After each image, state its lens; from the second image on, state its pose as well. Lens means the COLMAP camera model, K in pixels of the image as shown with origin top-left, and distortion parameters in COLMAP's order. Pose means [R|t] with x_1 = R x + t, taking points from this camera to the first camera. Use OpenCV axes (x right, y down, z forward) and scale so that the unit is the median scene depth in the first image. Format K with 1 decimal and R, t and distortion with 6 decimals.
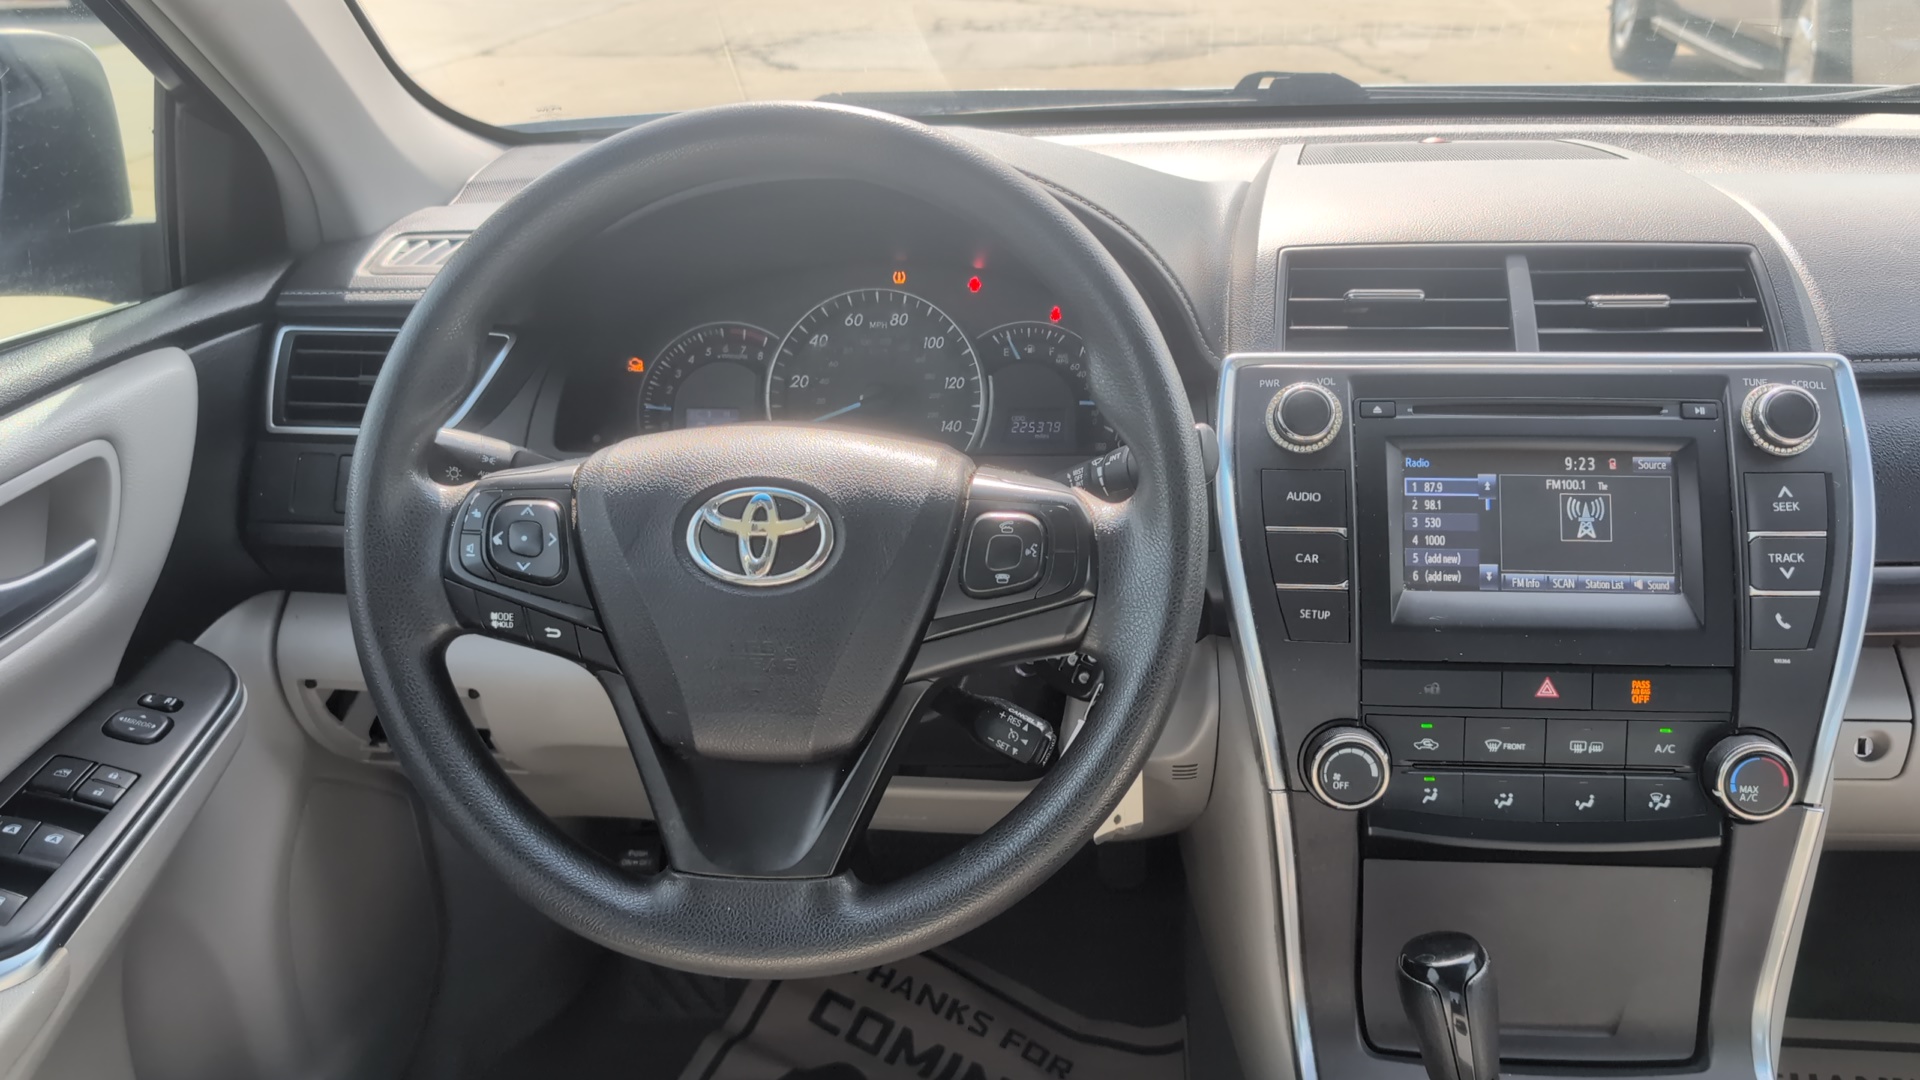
lens RADIAL K [[1612.2, 0, 960.0], [0, 1612.2, 540.0], [0, 0, 1]] dist [0.036661, -0.115347]
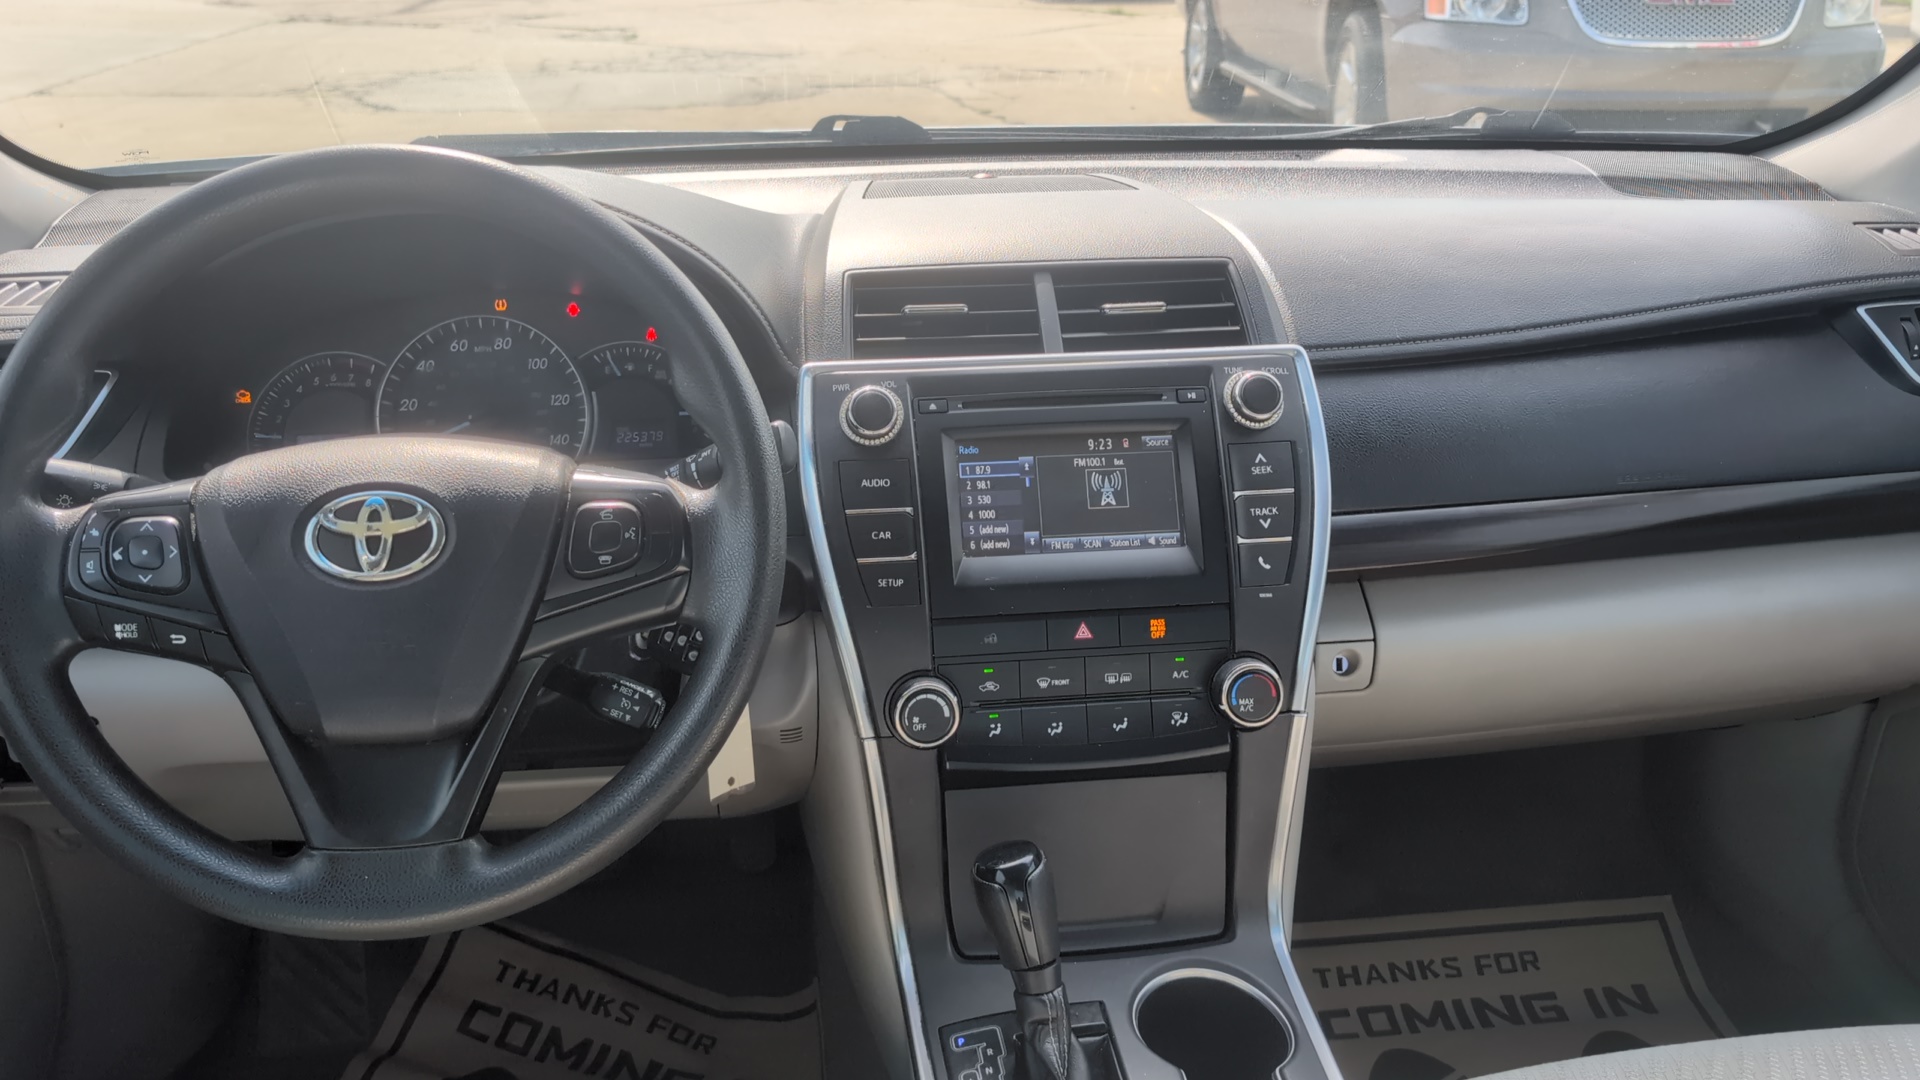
lens RADIAL K [[1601.8, 0, 960.0], [0, 1601.8, 540.0], [0, 0, 1]] dist [0.148588, -0.398340]
pose [[0.974200, -0.058682, 0.217923, 0.019058], [0.063813, 0.997824, -0.016573, 0.037102], [-0.216477, 0.030052, 0.975825, -0.136969]]
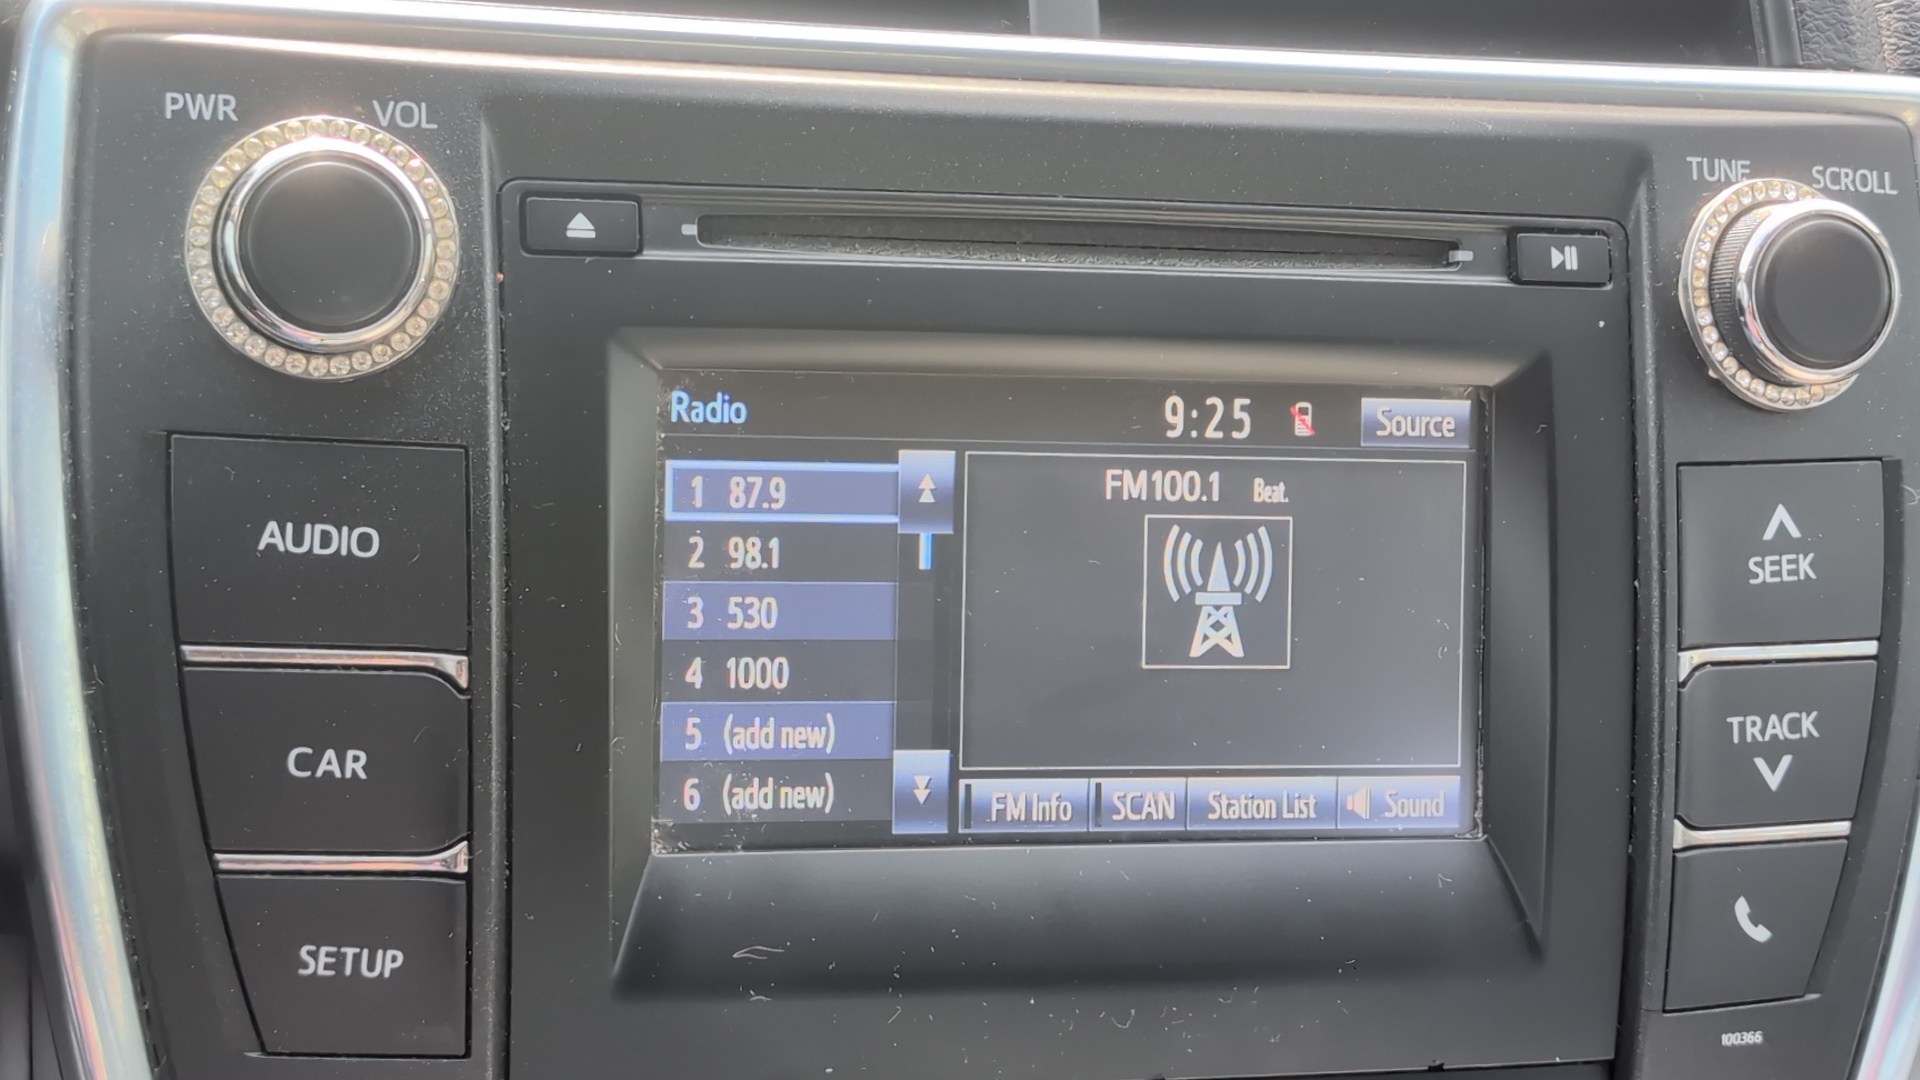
lens RADIAL K [[3183.4, 0, 960.0], [0, 3183.4, 540.0], [0, 0, 1]] dist [0.165927, -0.760315]
pose [[0.932024, -0.022253, 0.361714, 0.116237], [-0.045786, 0.982884, 0.178445, -0.132286], [-0.359493, -0.182876, 0.915052, 0.452096]]
